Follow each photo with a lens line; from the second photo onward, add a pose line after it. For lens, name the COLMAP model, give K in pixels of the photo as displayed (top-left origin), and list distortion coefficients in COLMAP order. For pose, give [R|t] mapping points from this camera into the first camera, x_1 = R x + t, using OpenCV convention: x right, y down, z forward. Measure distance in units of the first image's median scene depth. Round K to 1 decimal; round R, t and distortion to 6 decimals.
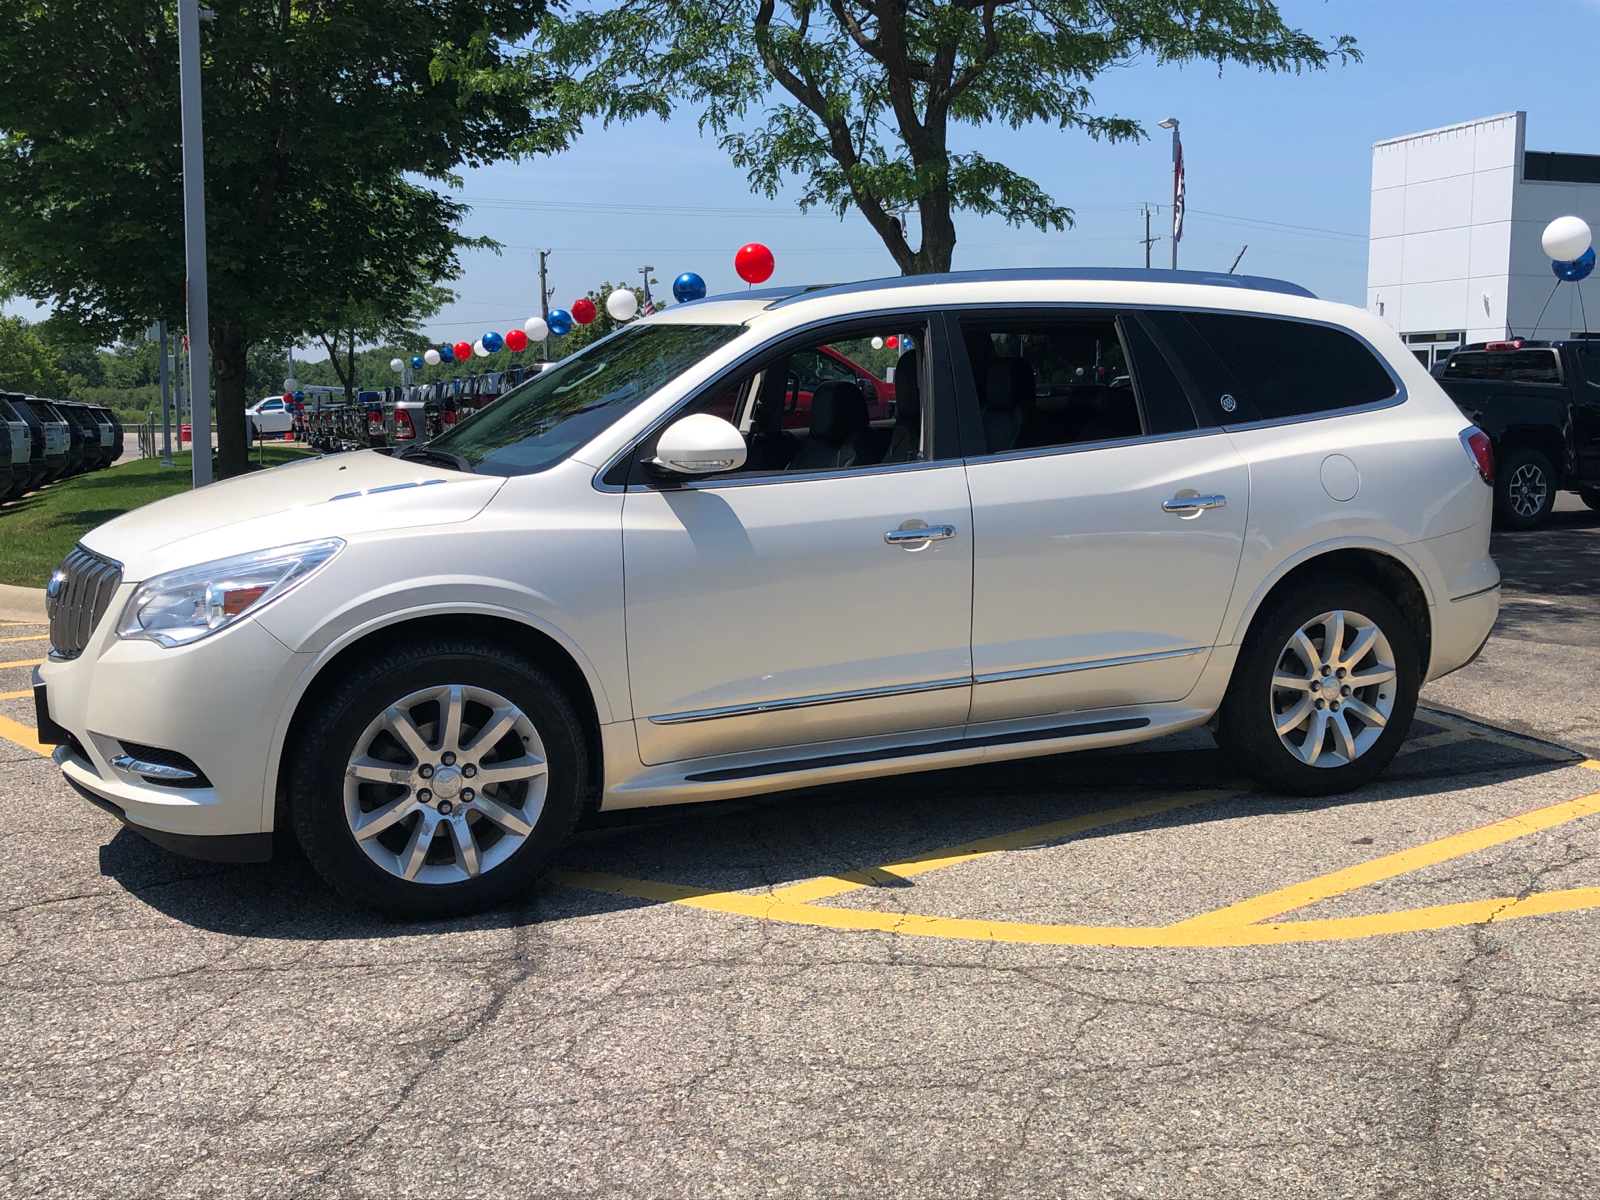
lens RADIAL K [[1647.7, 0, 810.3], [0, 1647.7, 606.9], [0, 0, 1]] dist [0.007931, 0.000000]
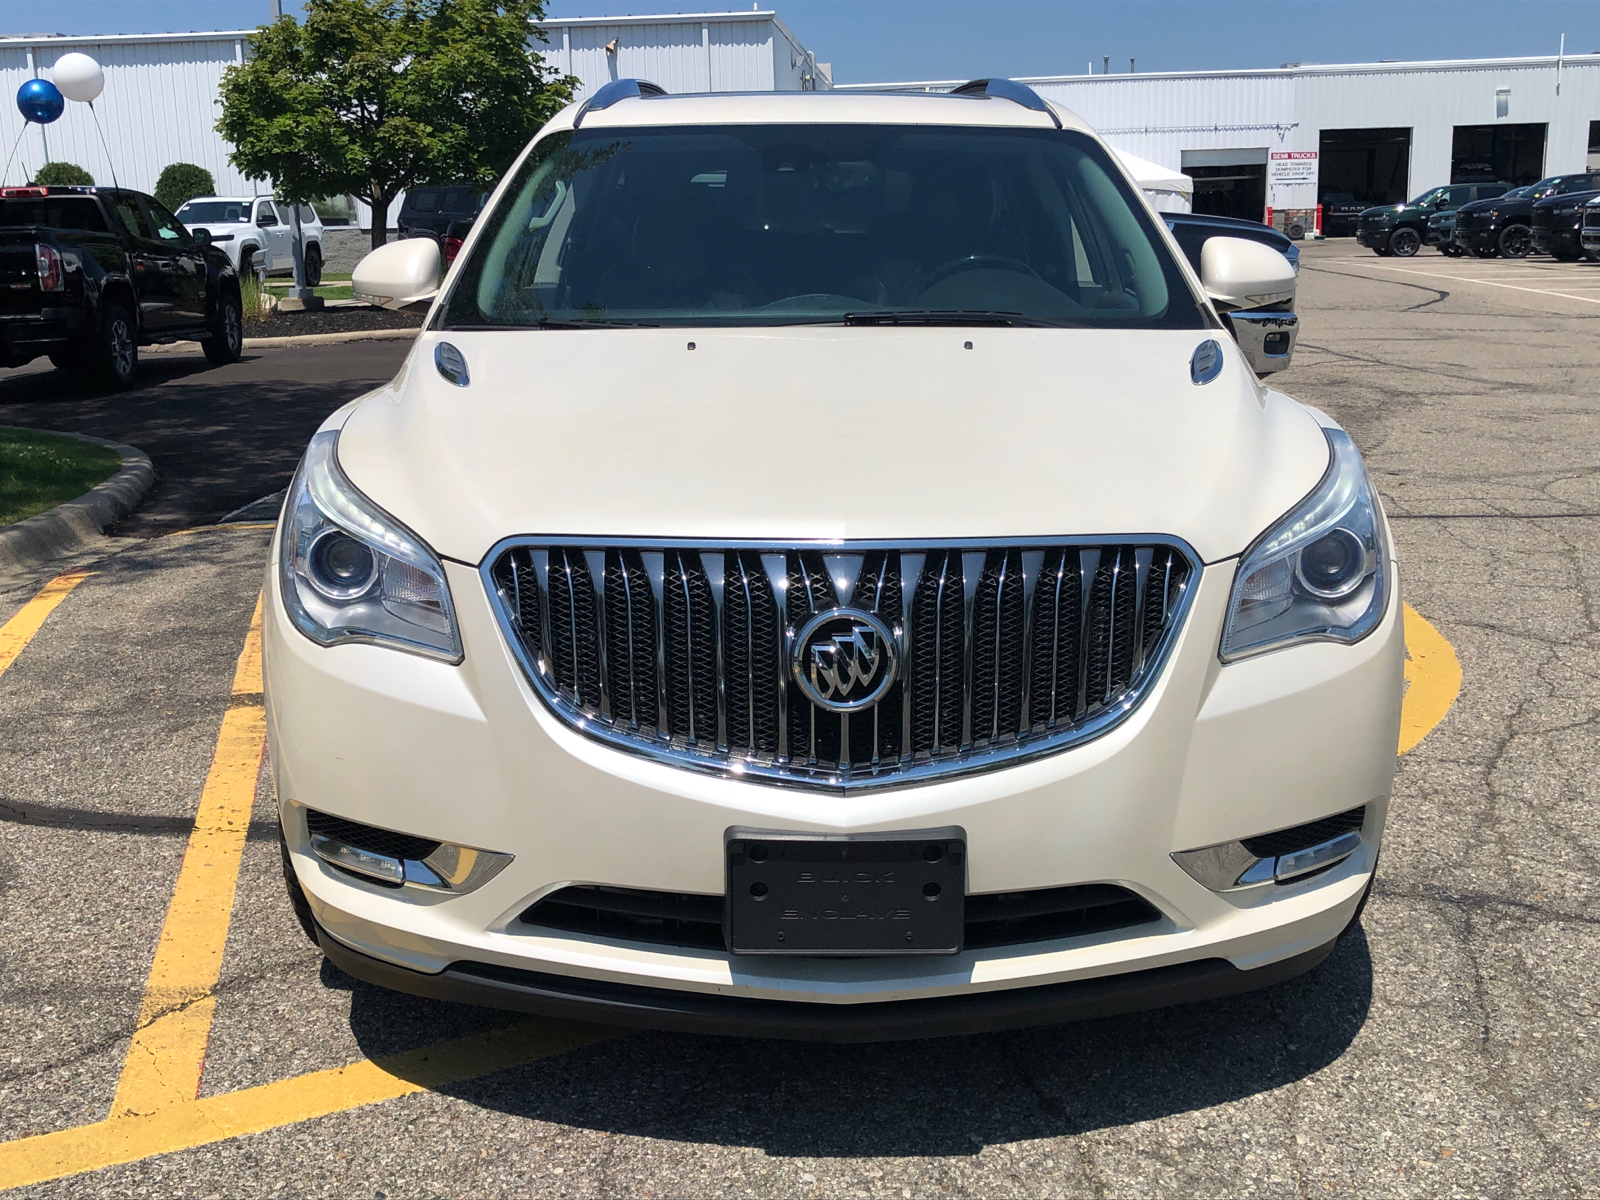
lens RADIAL K [[1647.7, 0, 785.7], [0, 1647.7, 597.1], [0, 0, 1]] dist [0.007931, 0.000000]
pose [[0.397422, -0.209148, 0.893483, -0.891474], [0.142581, 0.975929, 0.165027, -0.104485], [-0.906491, 0.061808, 0.417676, 0.836270]]
